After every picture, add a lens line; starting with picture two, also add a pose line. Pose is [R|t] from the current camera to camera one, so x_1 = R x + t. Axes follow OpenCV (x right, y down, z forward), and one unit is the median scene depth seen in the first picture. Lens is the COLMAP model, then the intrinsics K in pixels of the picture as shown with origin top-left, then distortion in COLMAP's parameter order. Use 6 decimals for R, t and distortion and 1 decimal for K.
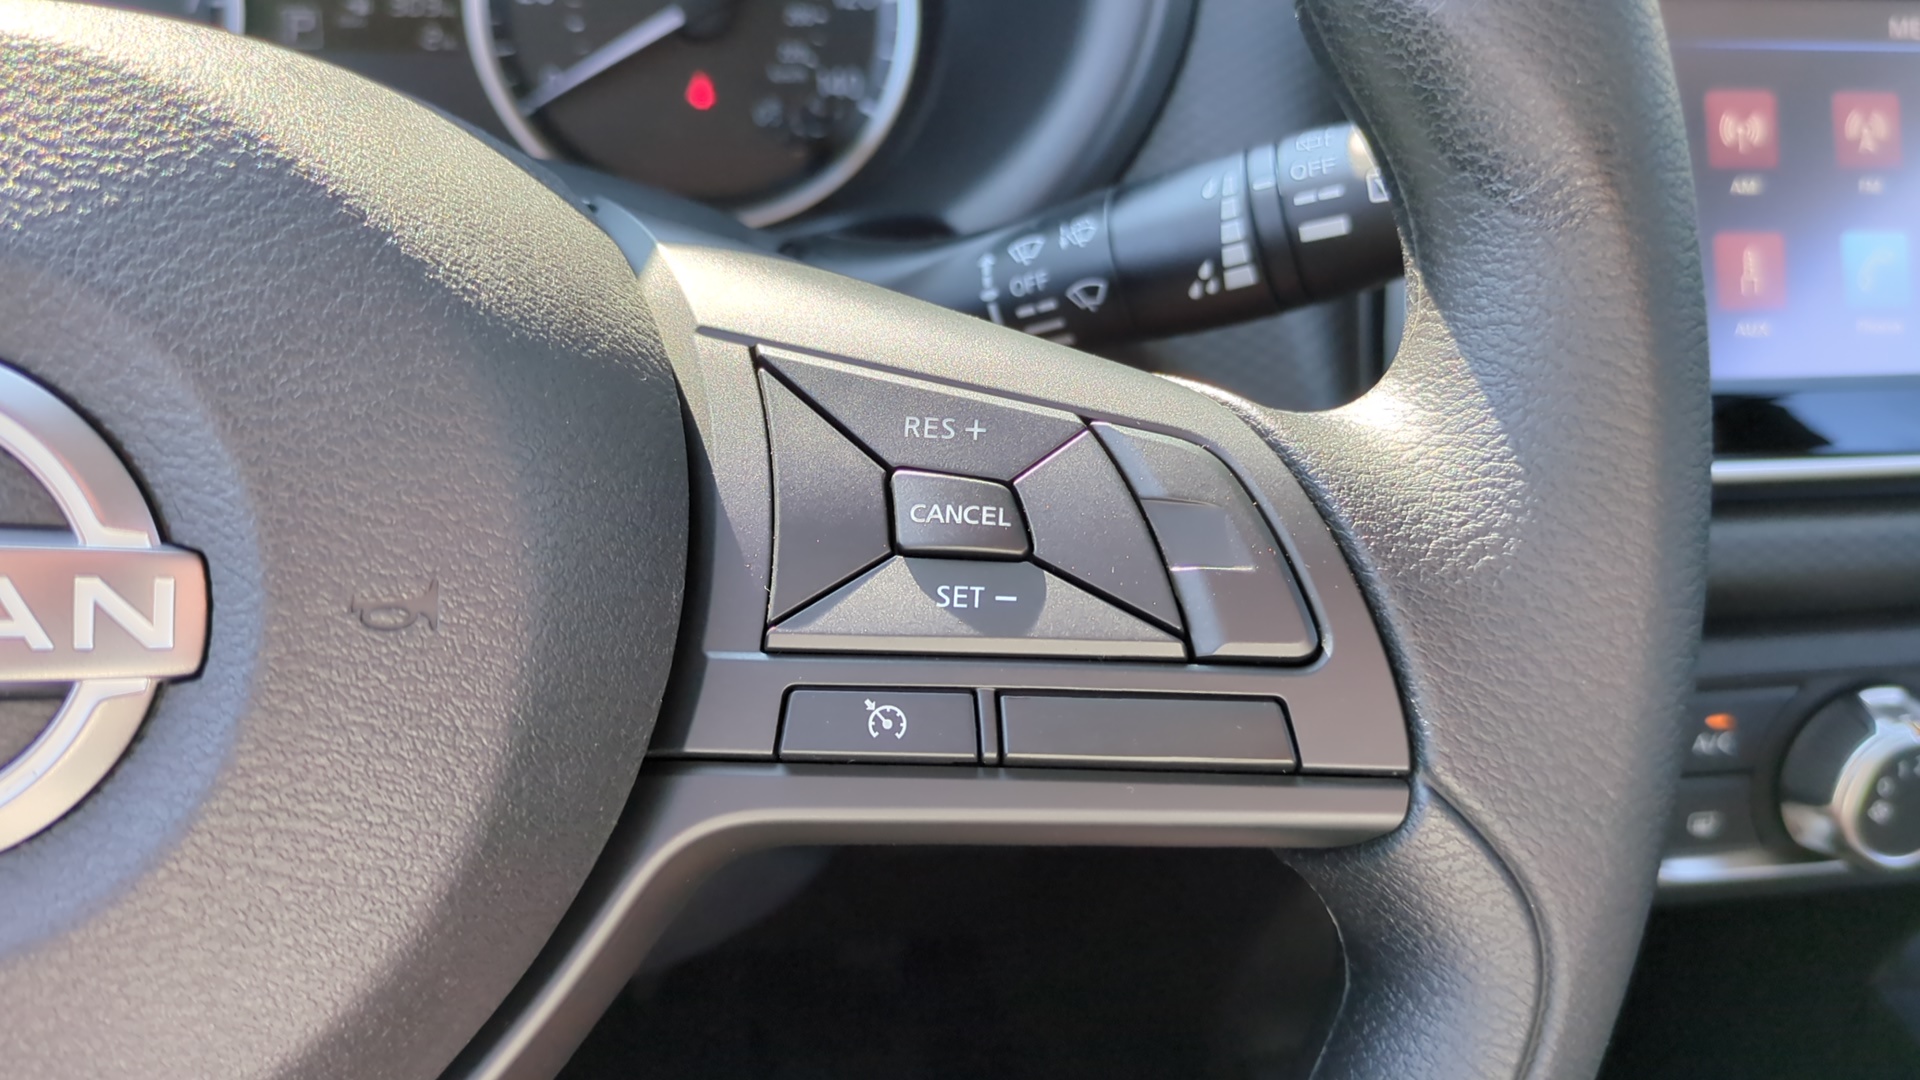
lens RADIAL K [[1662.3, 0, 960.0], [0, 1662.3, 540.0], [0, 0, 1]] dist [0.096499, -0.223810]
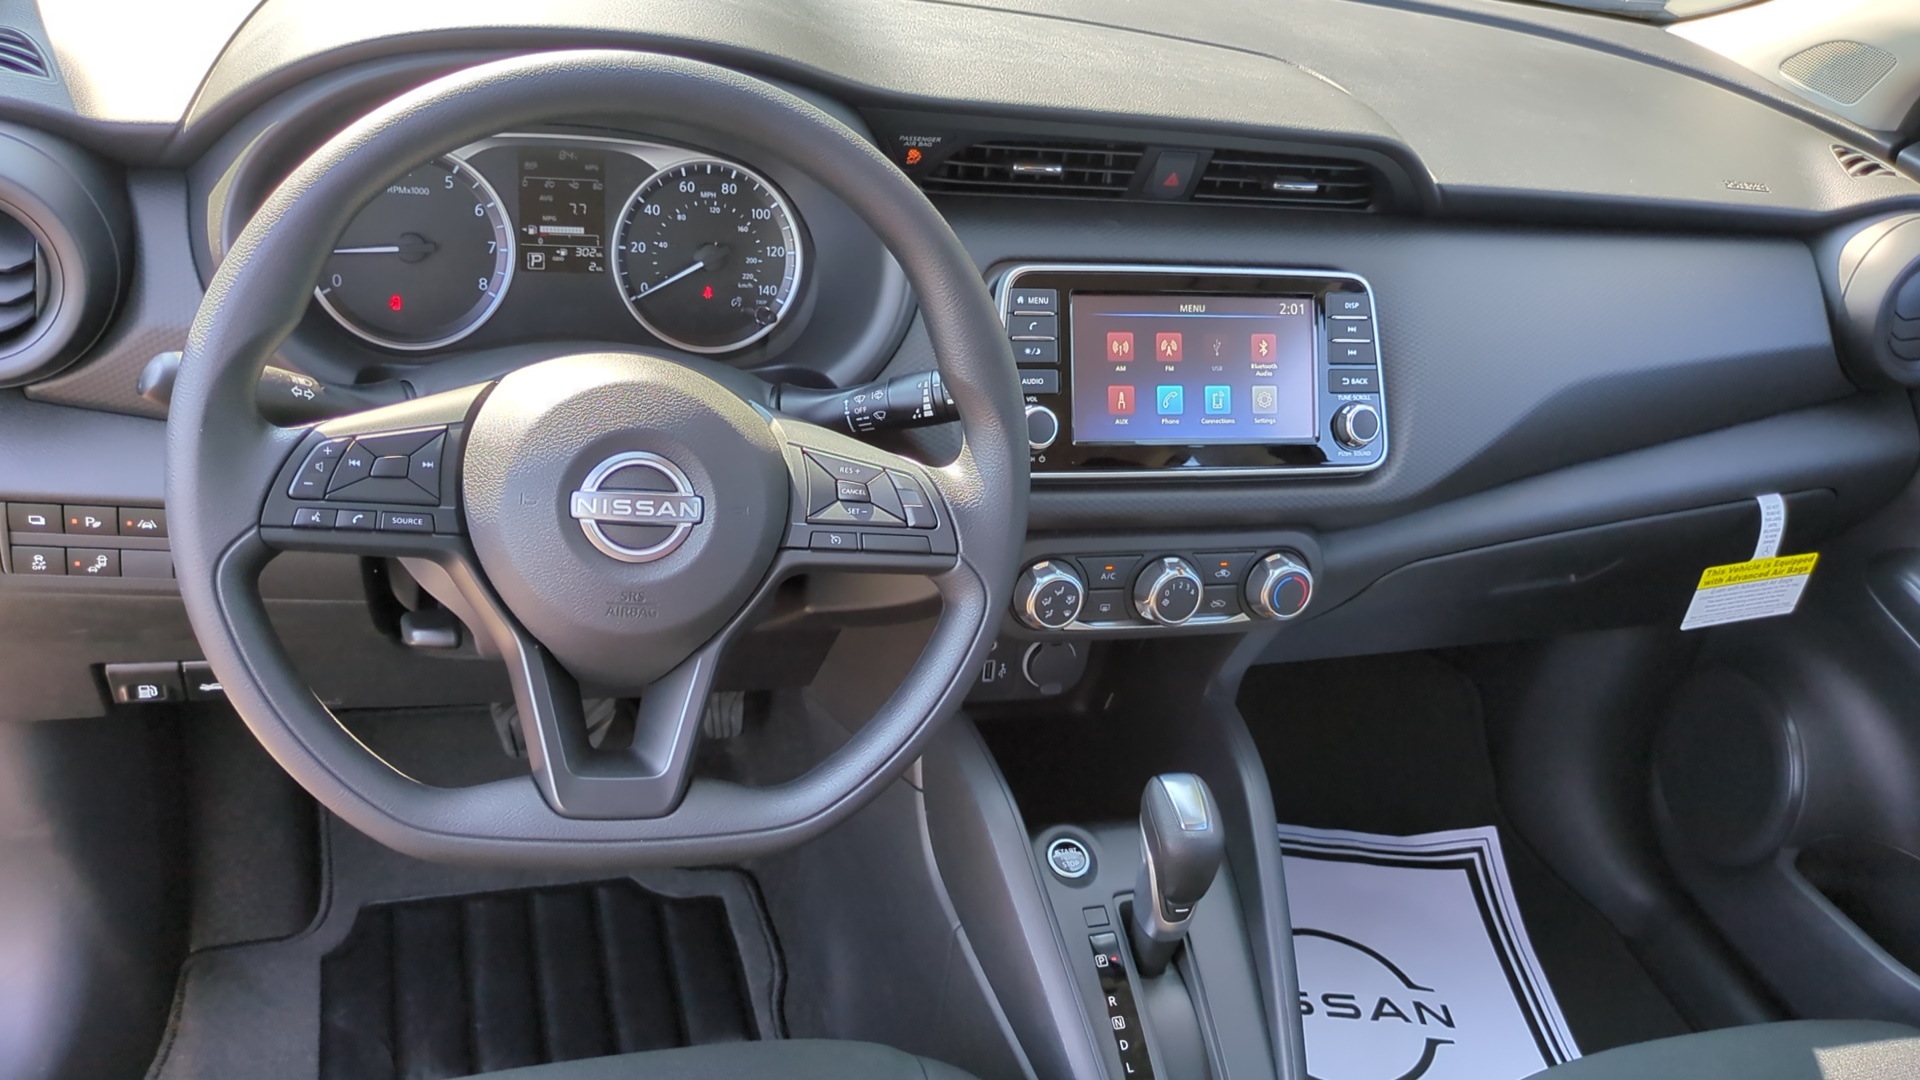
lens RADIAL K [[1662.3, 0, 960.0], [0, 1662.3, 540.0], [0, 0, 1]] dist [0.096499, -0.223810]
pose [[0.988470, 0.020970, 0.149955, -0.335183], [-0.026770, 0.998965, 0.036765, -0.050157], [-0.149029, -0.040355, 0.988009, -2.971077]]
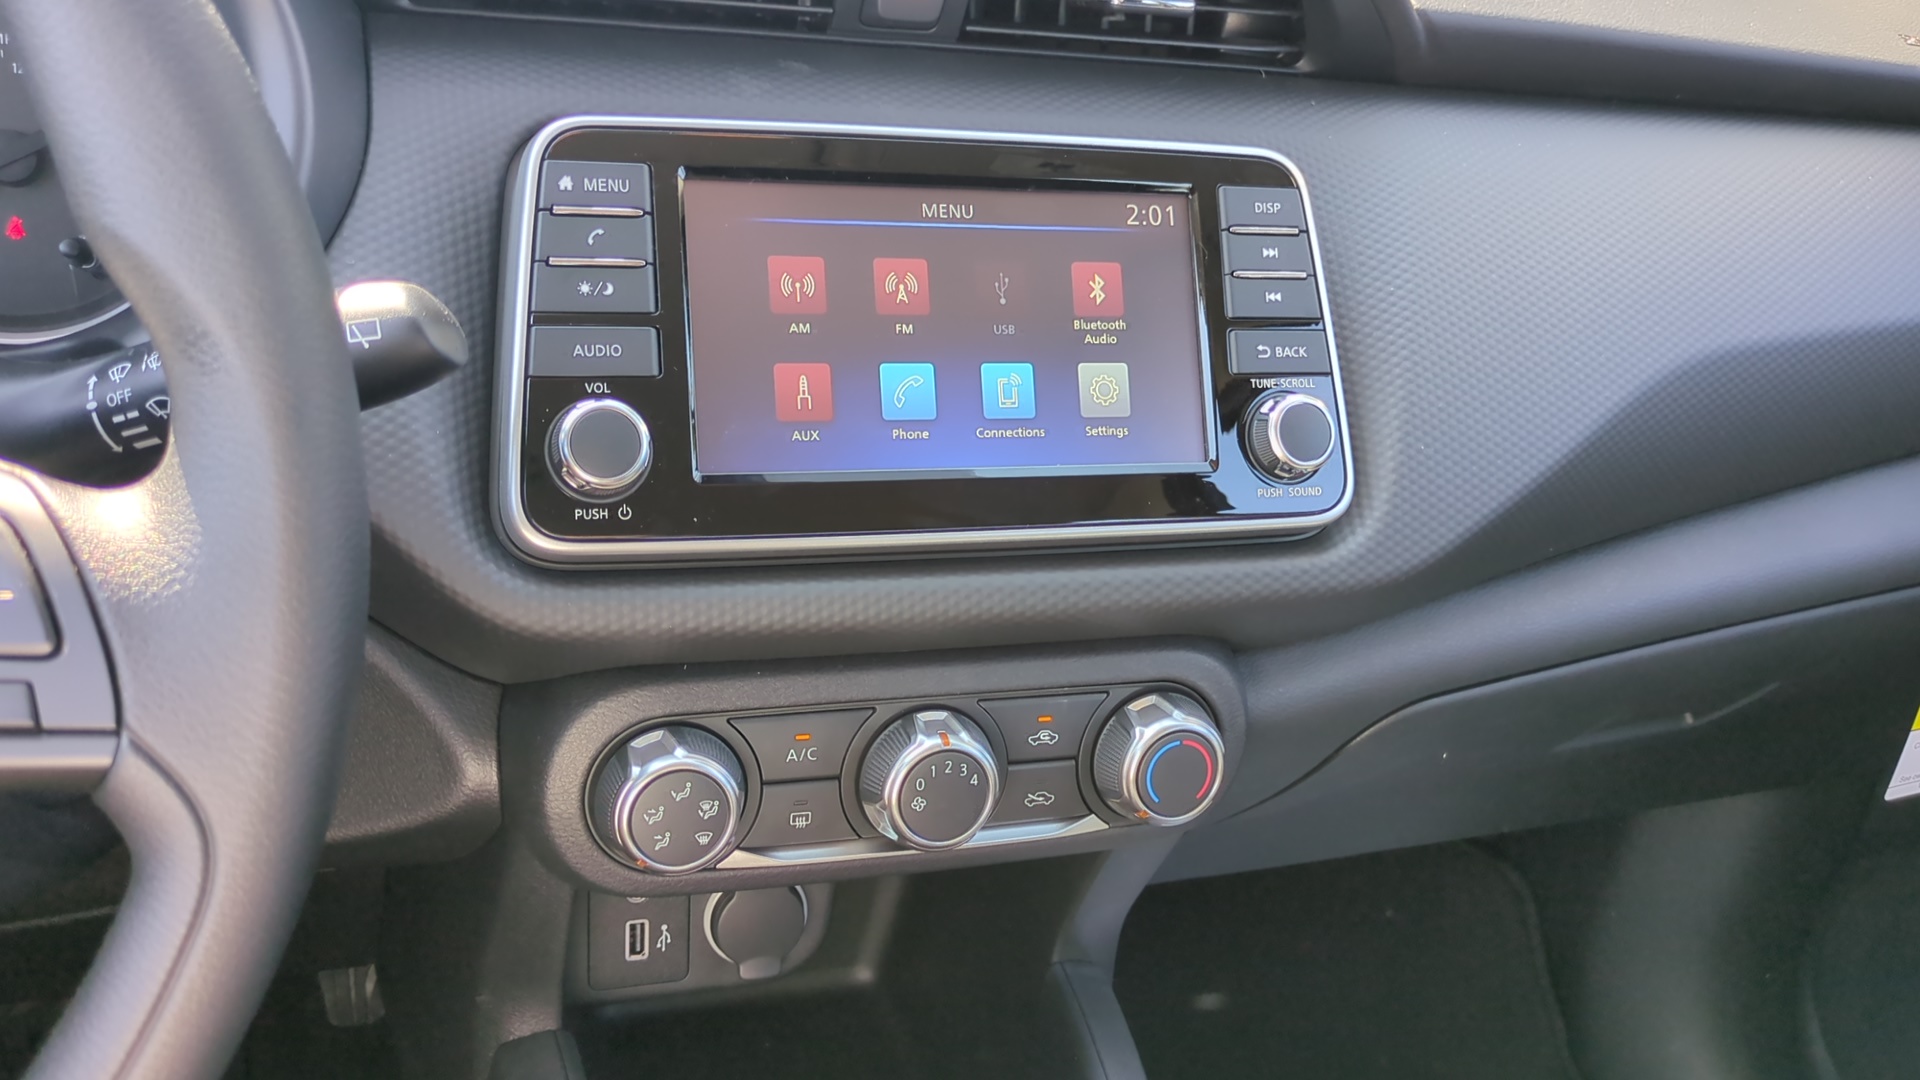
lens RADIAL K [[1662.3, 0, 960.0], [0, 1662.3, 540.0], [0, 0, 1]] dist [0.096499, -0.223810]
pose [[0.989018, -0.003449, 0.147755, 0.731748], [0.011989, 0.998305, -0.056948, 0.058507], [-0.147308, 0.058094, 0.987383, -0.565191]]
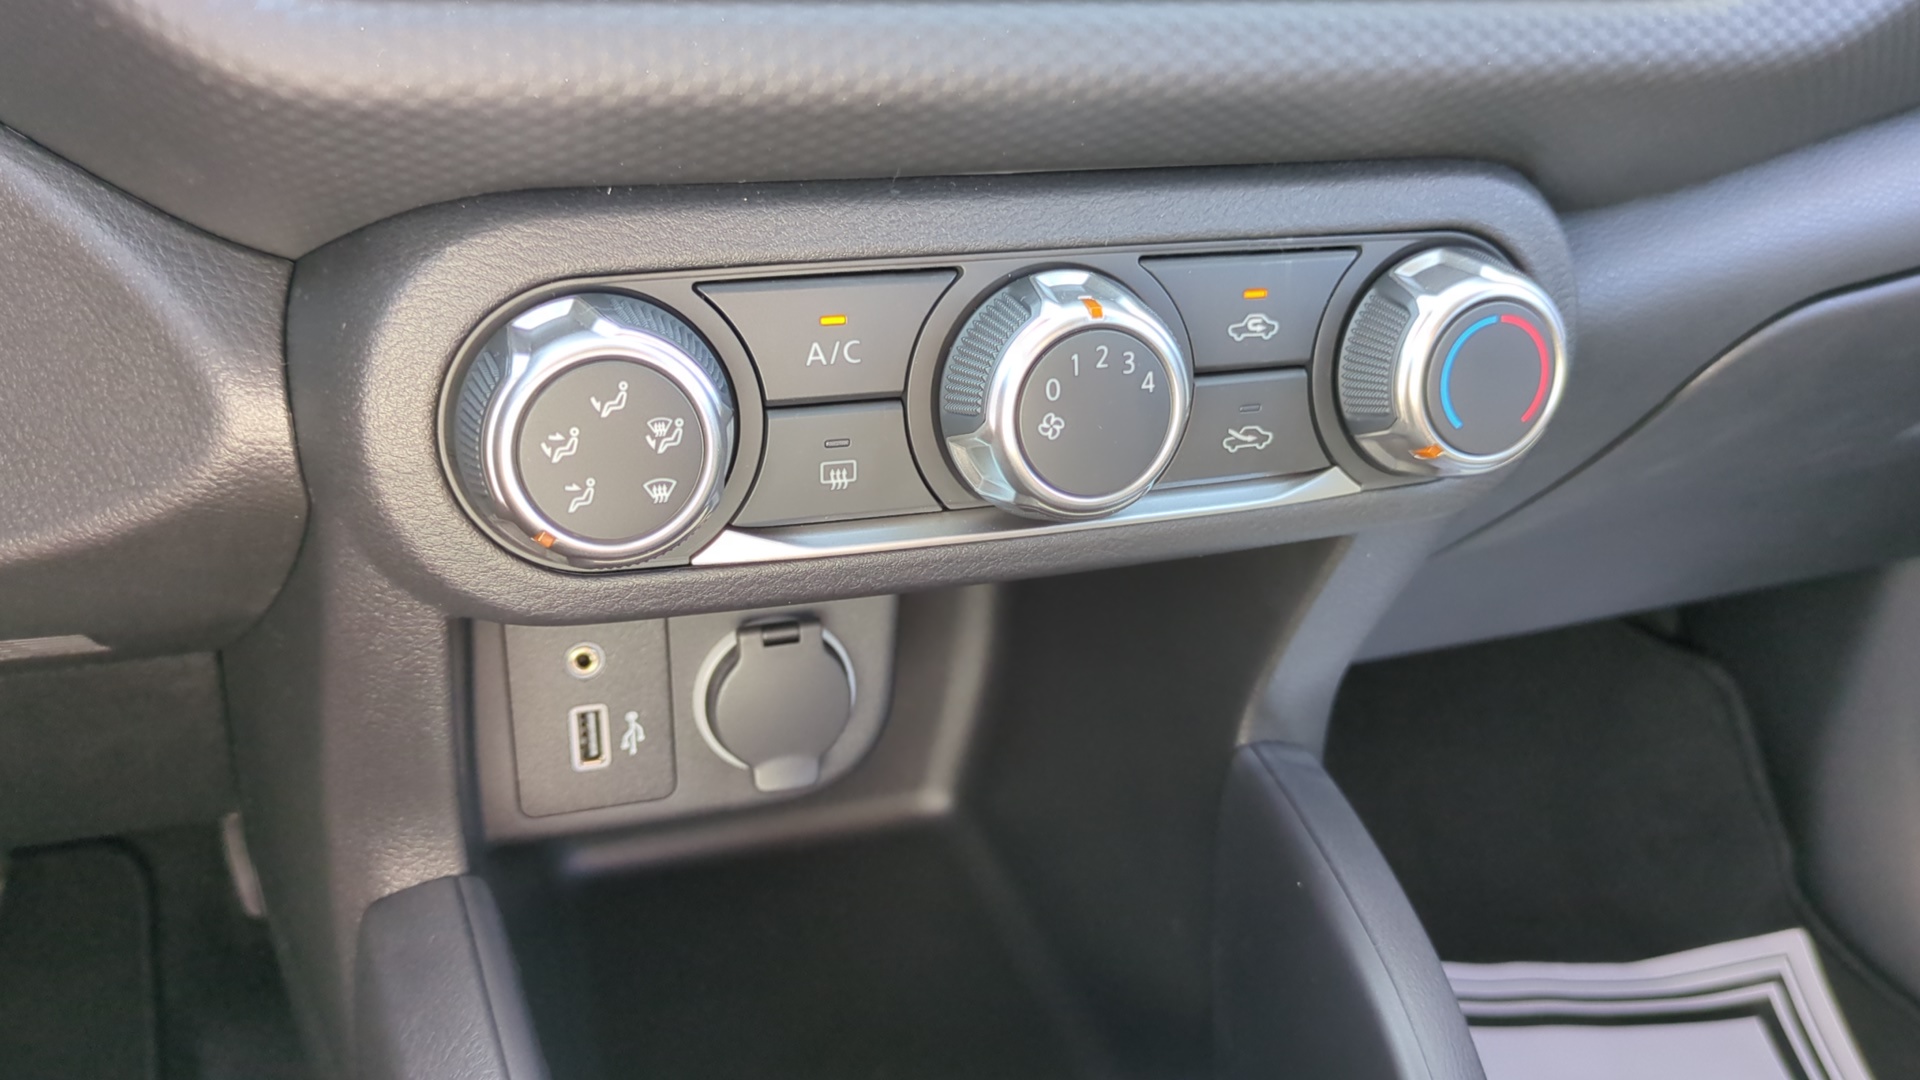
lens RADIAL K [[1670.3, 0, 965.3], [0, 1670.3, 513.3], [0, 0, 1]] dist [0.017260, -0.007411]
pose [[0.988367, -0.061197, 0.139231, 0.771695], [0.063466, 0.997913, -0.011913, 0.385871], [-0.138212, 0.020611, 0.990188, 0.558584]]
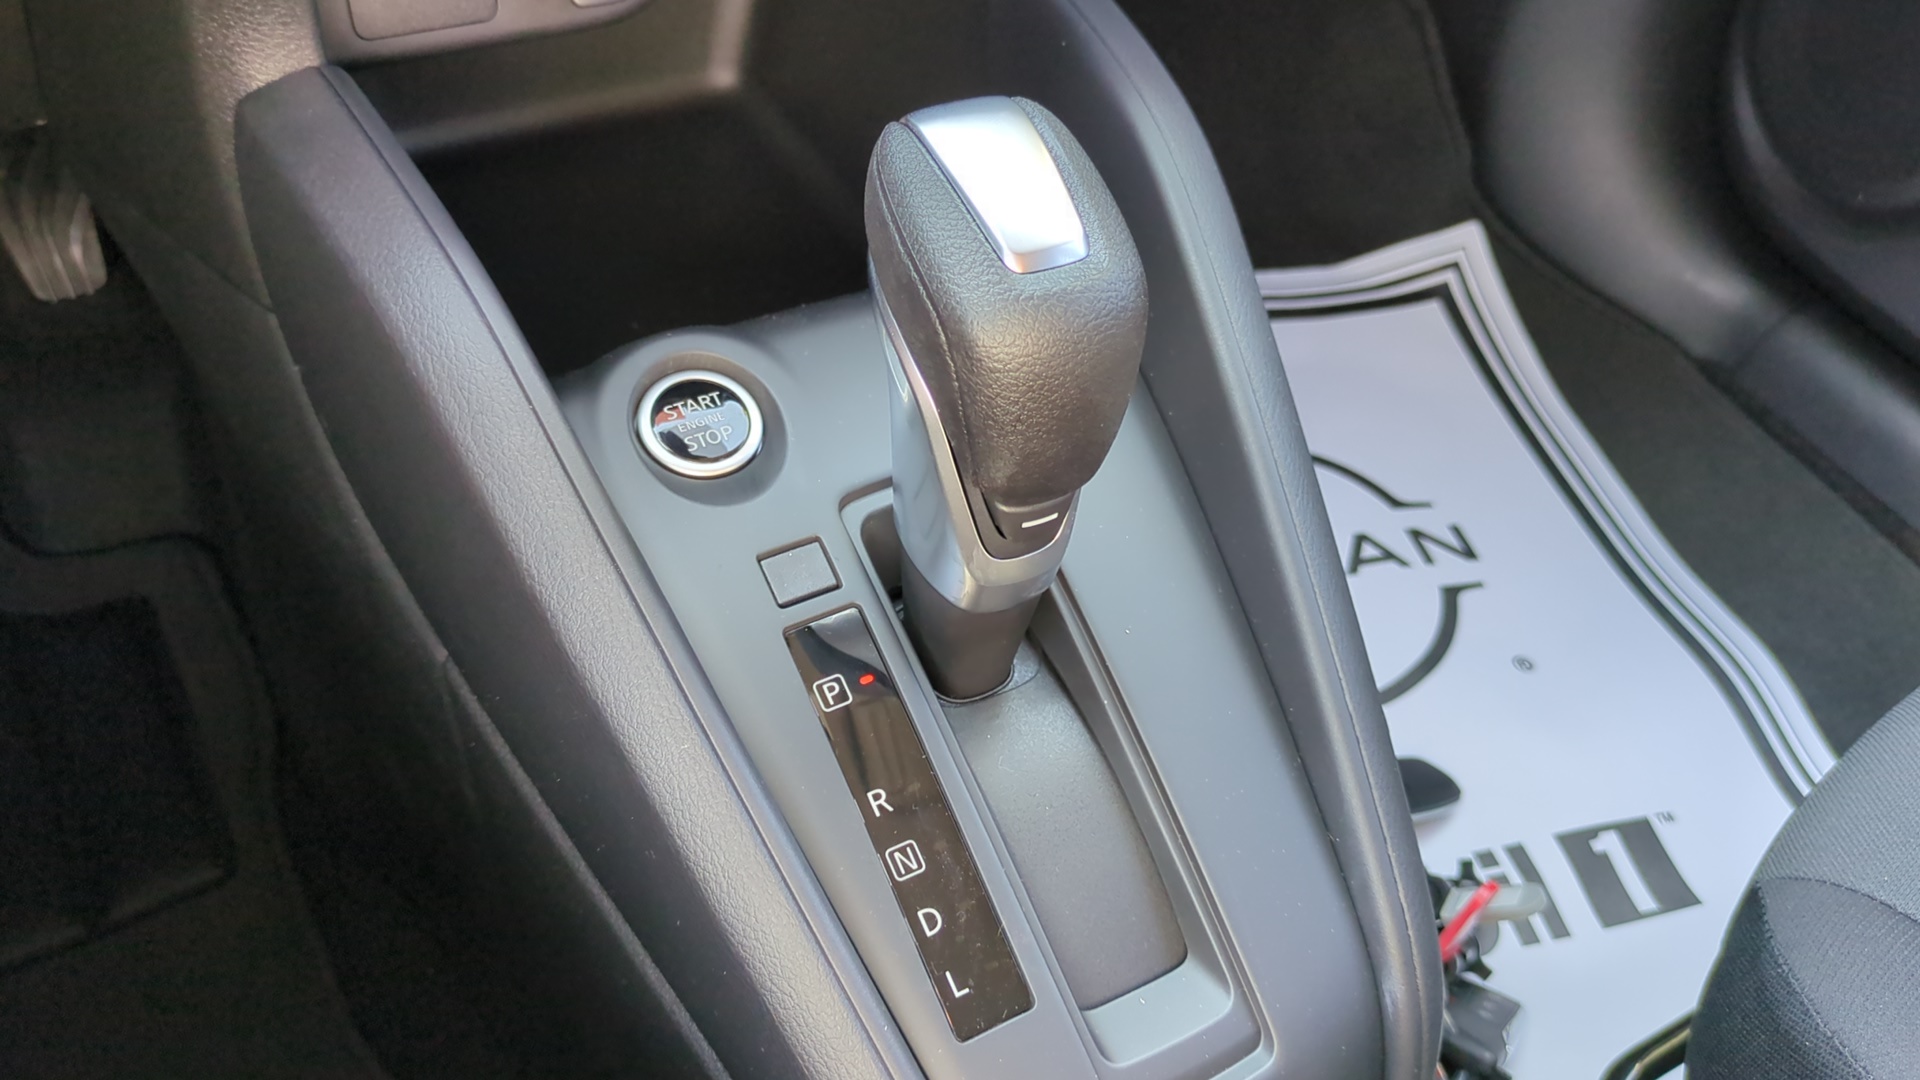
lens RADIAL K [[1670.3, 0, 965.3], [0, 1670.3, 513.3], [0, 0, 1]] dist [0.017260, -0.007411]
pose [[0.946160, -0.201428, 0.253395, 0.586901], [0.120578, 0.945783, 0.301589, 0.691587], [-0.300405, -0.254798, 0.919149, 0.257782]]
